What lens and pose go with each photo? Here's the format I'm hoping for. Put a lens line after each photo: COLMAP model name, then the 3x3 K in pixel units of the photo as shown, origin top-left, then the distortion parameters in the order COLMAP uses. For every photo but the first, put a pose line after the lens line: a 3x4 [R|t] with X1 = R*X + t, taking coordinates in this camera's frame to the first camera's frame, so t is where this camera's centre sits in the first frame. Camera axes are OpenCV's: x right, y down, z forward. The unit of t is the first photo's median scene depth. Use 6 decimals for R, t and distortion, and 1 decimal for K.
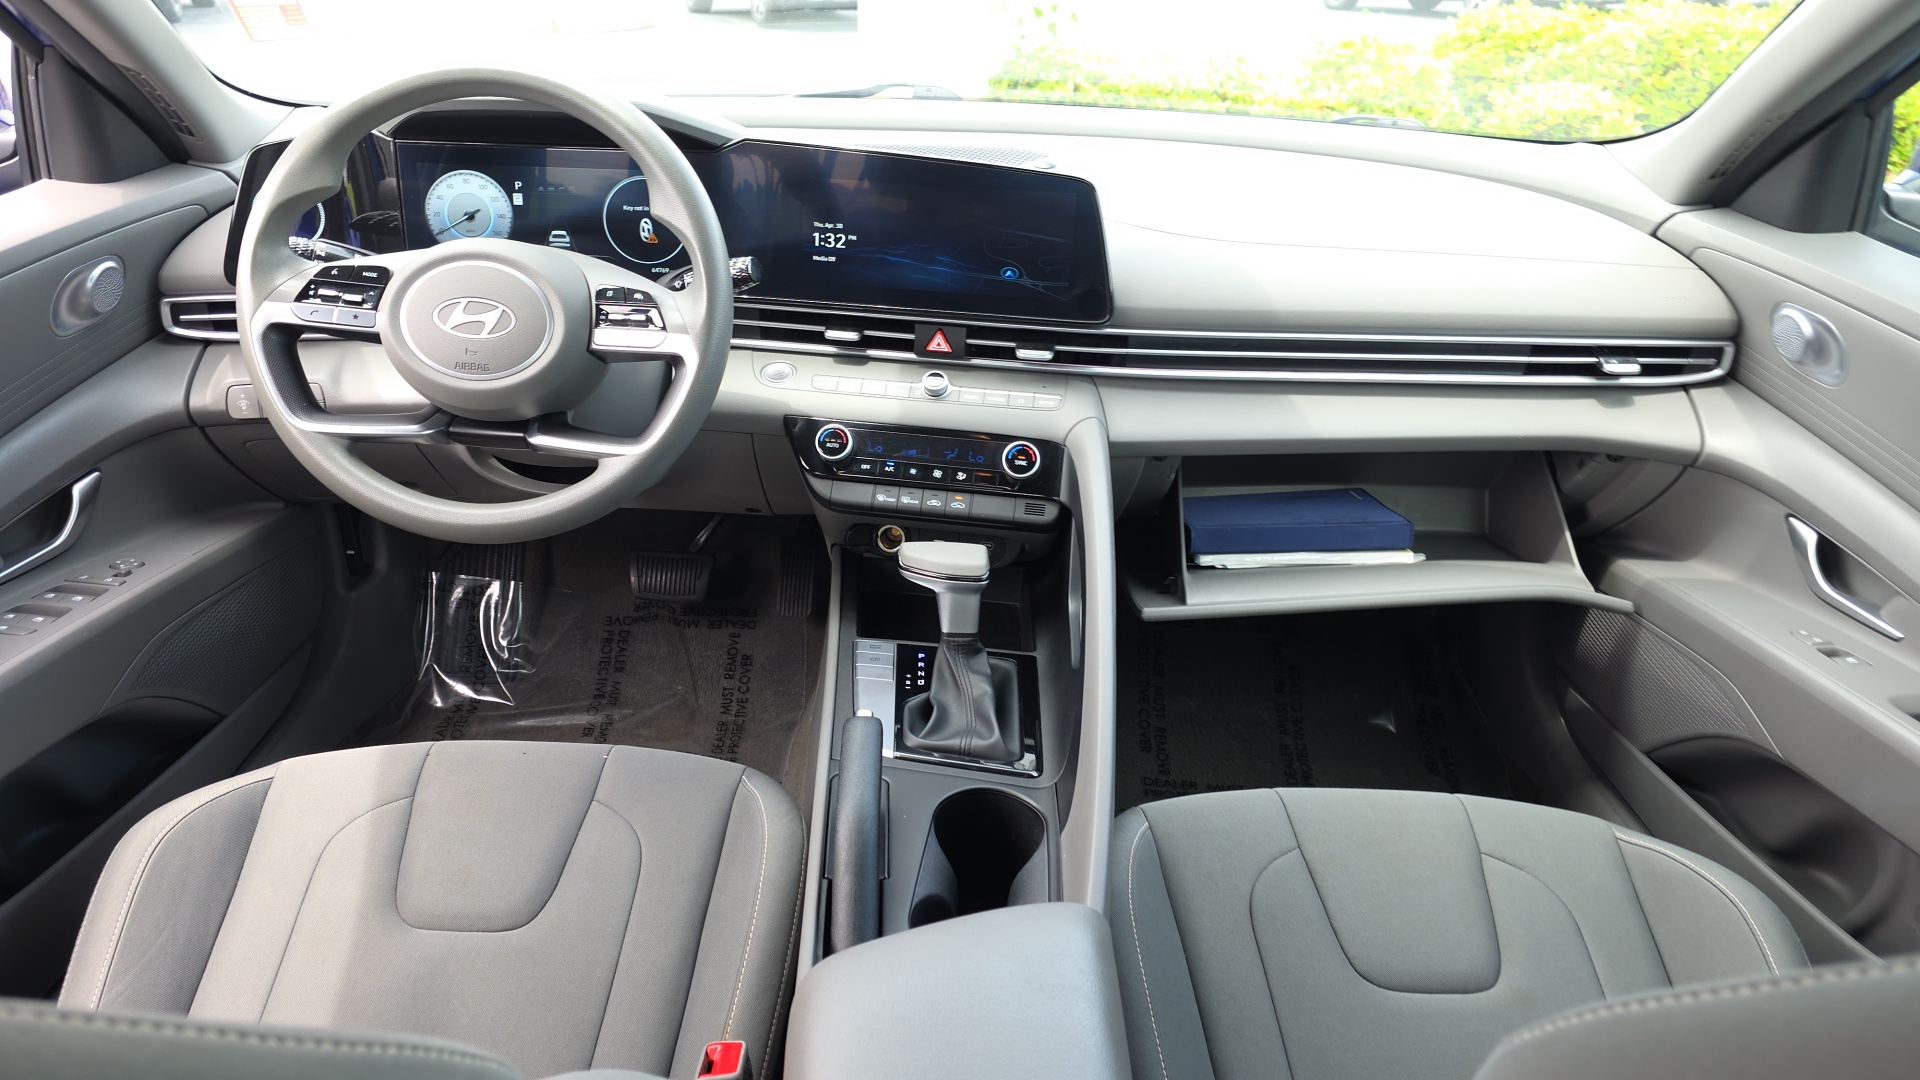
lens RADIAL K [[1291.7, 0, 938.6], [0, 1291.7, 508.9], [0, 0, 1]] dist [0.076968, -0.090634]
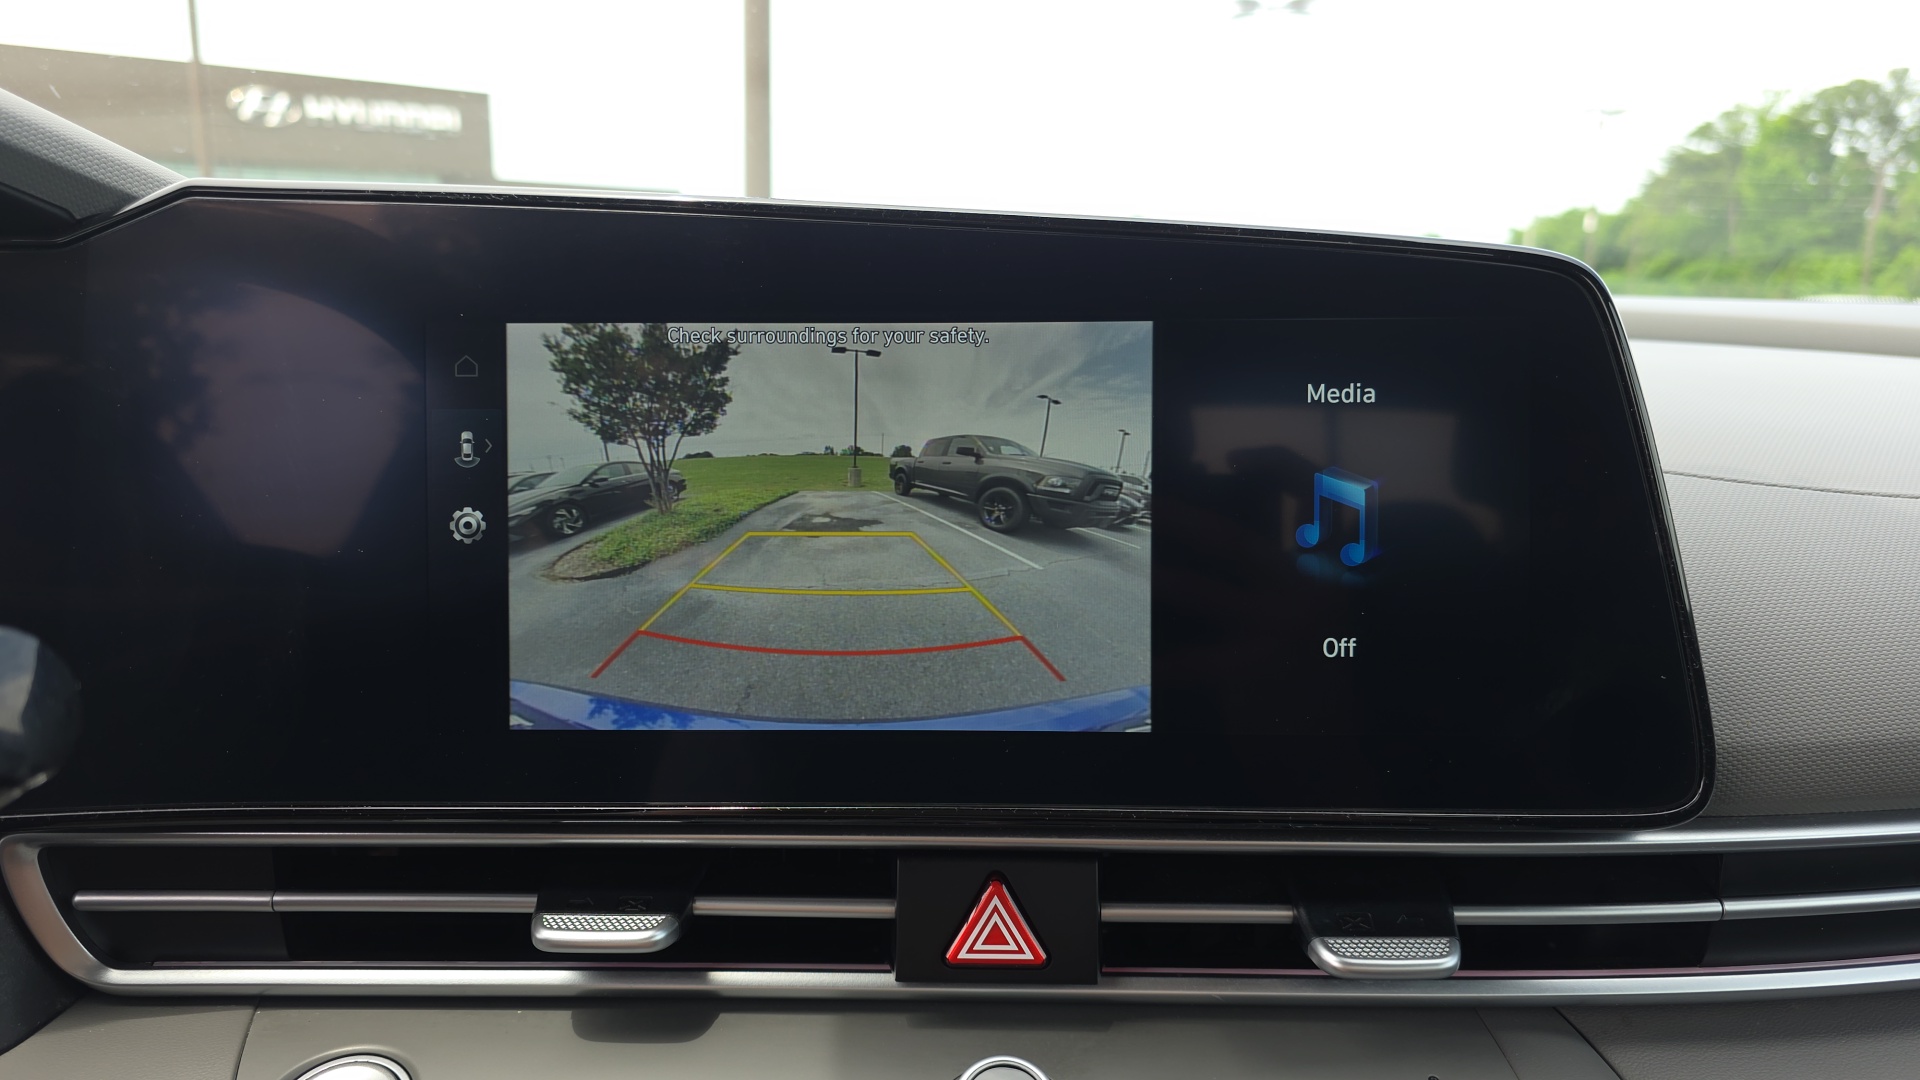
lens RADIAL K [[1320.8, 0, 933.4], [0, 1320.8, 541.1], [0, 0, 1]] dist [0.035921, -0.048660]
pose [[0.989727, -0.052185, 0.133109, -0.043074], [0.086717, 0.959316, -0.268686, -0.135554], [-0.113672, 0.277469, 0.953986, 0.747002]]
